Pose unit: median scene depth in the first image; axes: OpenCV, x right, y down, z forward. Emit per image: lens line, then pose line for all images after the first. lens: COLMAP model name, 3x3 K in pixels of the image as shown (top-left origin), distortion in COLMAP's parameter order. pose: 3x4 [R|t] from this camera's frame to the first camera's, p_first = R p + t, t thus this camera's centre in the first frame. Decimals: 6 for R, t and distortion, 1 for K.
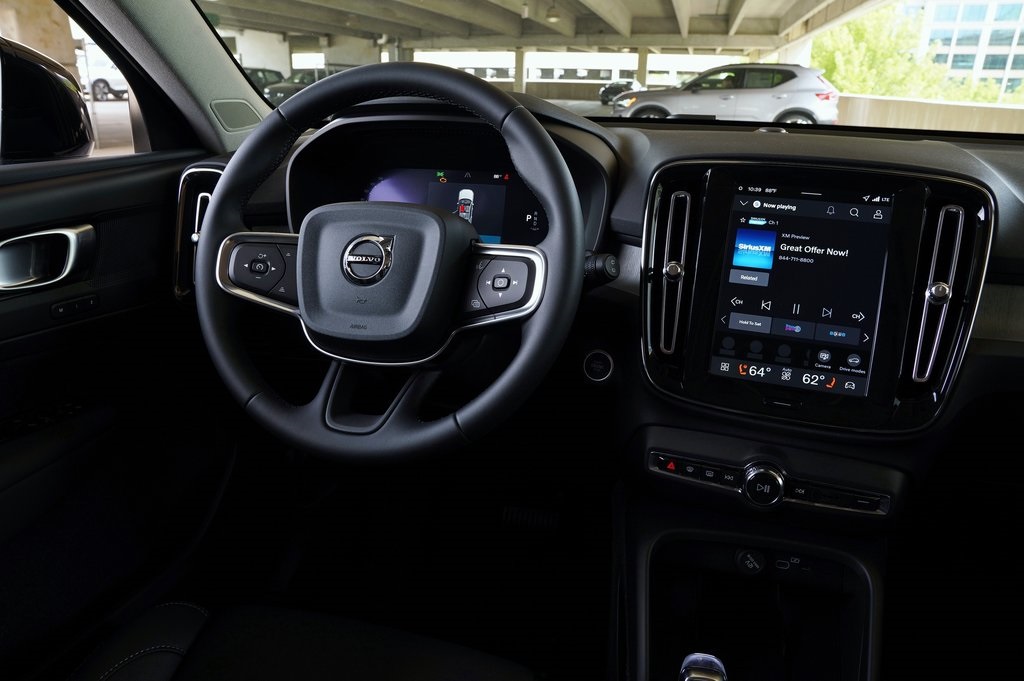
lens RADIAL K [[707.3, 0, 517.2], [0, 707.3, 341.0], [0, 0, 1]] dist [-0.120317, 0.075250]
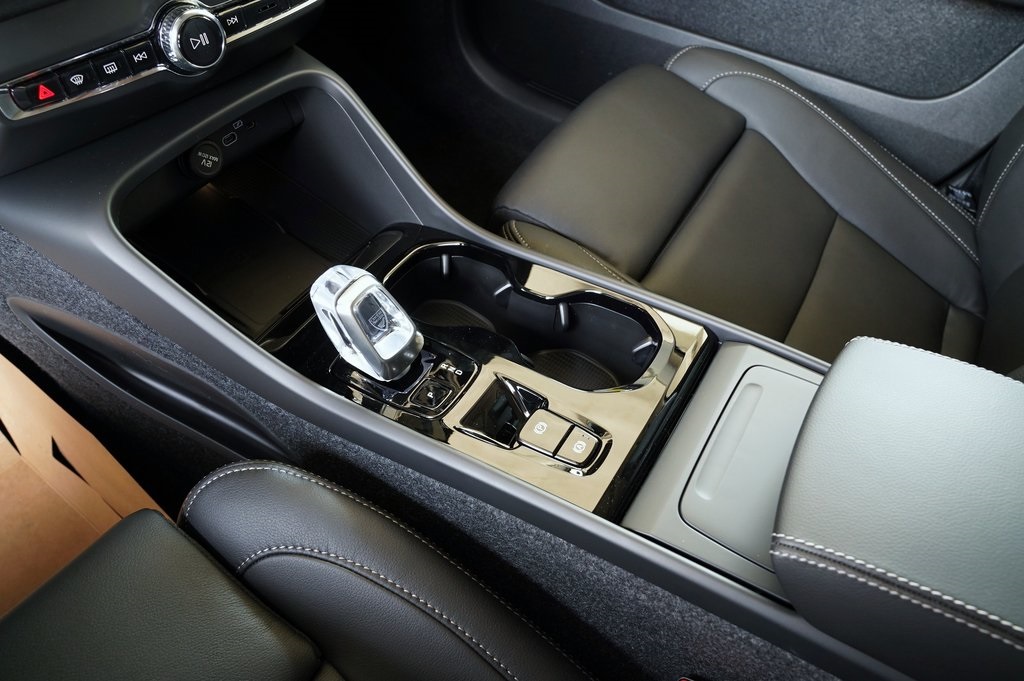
lens RADIAL K [[707.3, 0, 517.5], [0, 707.3, 334.3], [0, 0, 1]] dist [-0.120317, 0.075250]
pose [[0.295265, -0.727556, 0.619258, -0.154300], [0.233813, 0.683472, 0.691518, 0.025822], [-0.926364, -0.059390, 0.371917, 0.457892]]
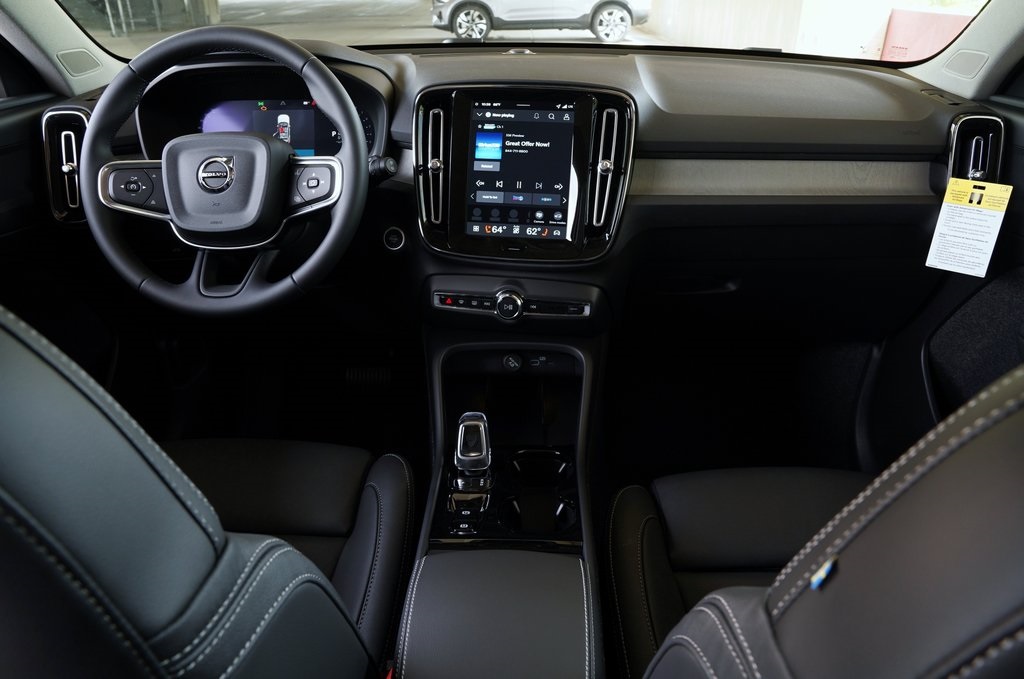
lens RADIAL K [[707.3, 0, 510.5], [0, 707.3, 334.5], [0, 0, 1]] dist [-0.120317, 0.075250]
pose [[0.974130, -0.114721, 0.194704, 0.053802], [0.088966, 0.986672, 0.136248, 0.061626], [-0.207740, -0.115401, 0.971353, -0.483502]]
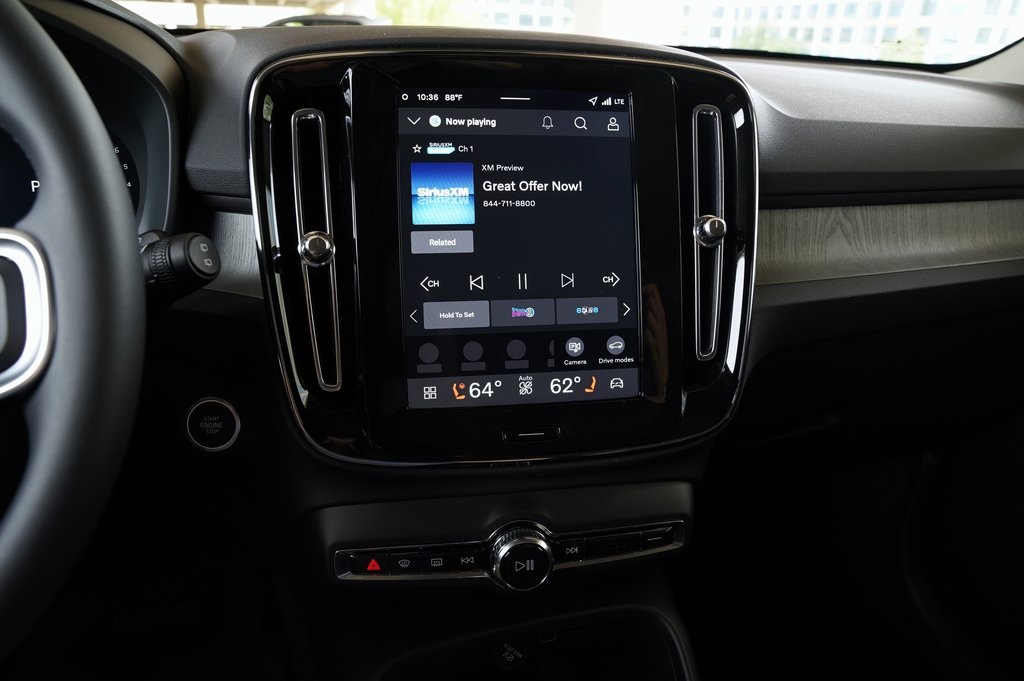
lens RADIAL K [[707.3, 0, 509.9], [0, 707.3, 336.9], [0, 0, 1]] dist [-0.120317, 0.075250]
pose [[0.848204, -0.187817, 0.495252, 0.061326], [0.162493, 0.982204, 0.094190, -0.058104], [-0.504129, 0.000582, 0.863628, 0.440192]]
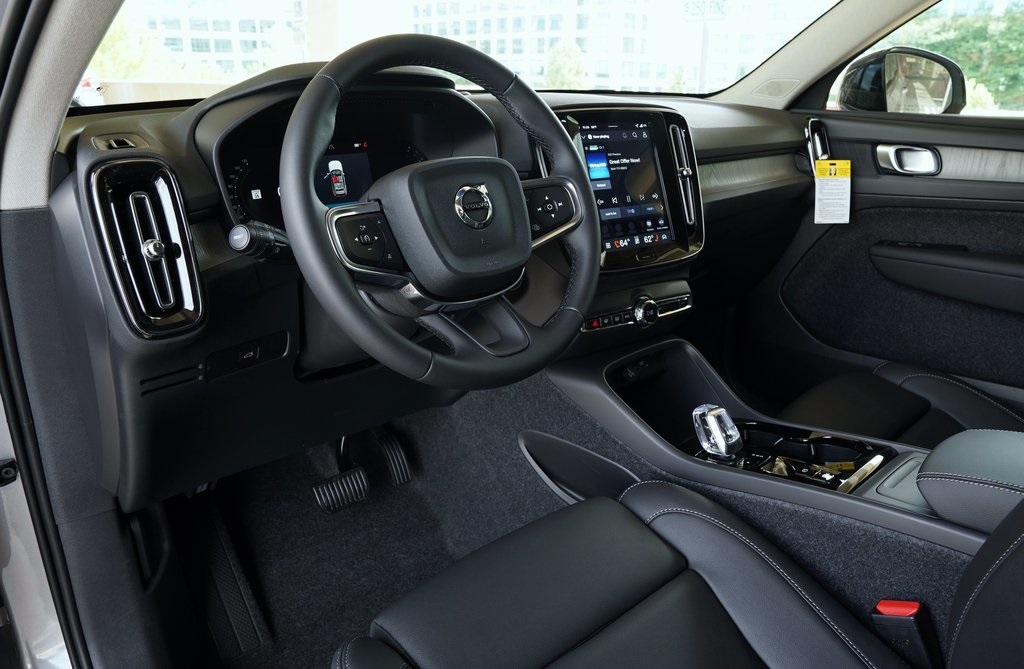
lens RADIAL K [[723.5, 0, 518.8], [0, 723.5, 331.3], [0, 0, 1]] dist [-0.097189, 0.032065]
pose [[0.552557, -0.286817, 0.782571, -1.081214], [0.287201, 0.946943, 0.144273, -0.067775], [-0.782430, 0.145036, 0.605614, 0.245055]]
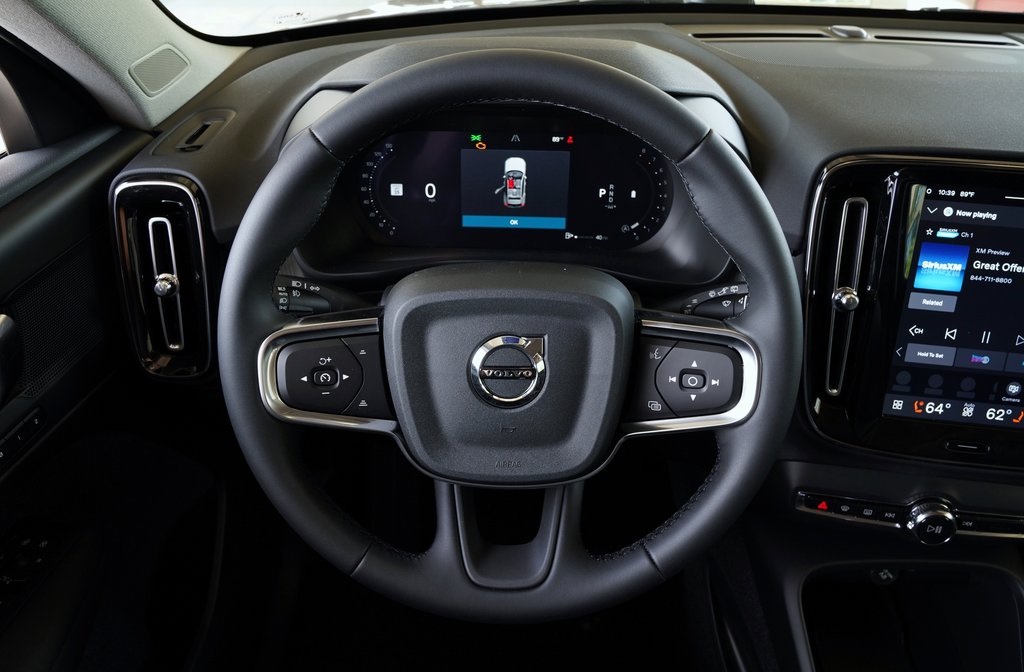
lens RADIAL K [[720.4, 0, 517.7], [0, 720.4, 331.5], [0, 0, 1]] dist [-0.088033, 0.054729]
pose [[0.972678, -0.133974, 0.189603, -0.314911], [0.077422, 0.957128, 0.279126, -0.331984], [-0.218870, -0.256820, 0.941350, 0.312194]]
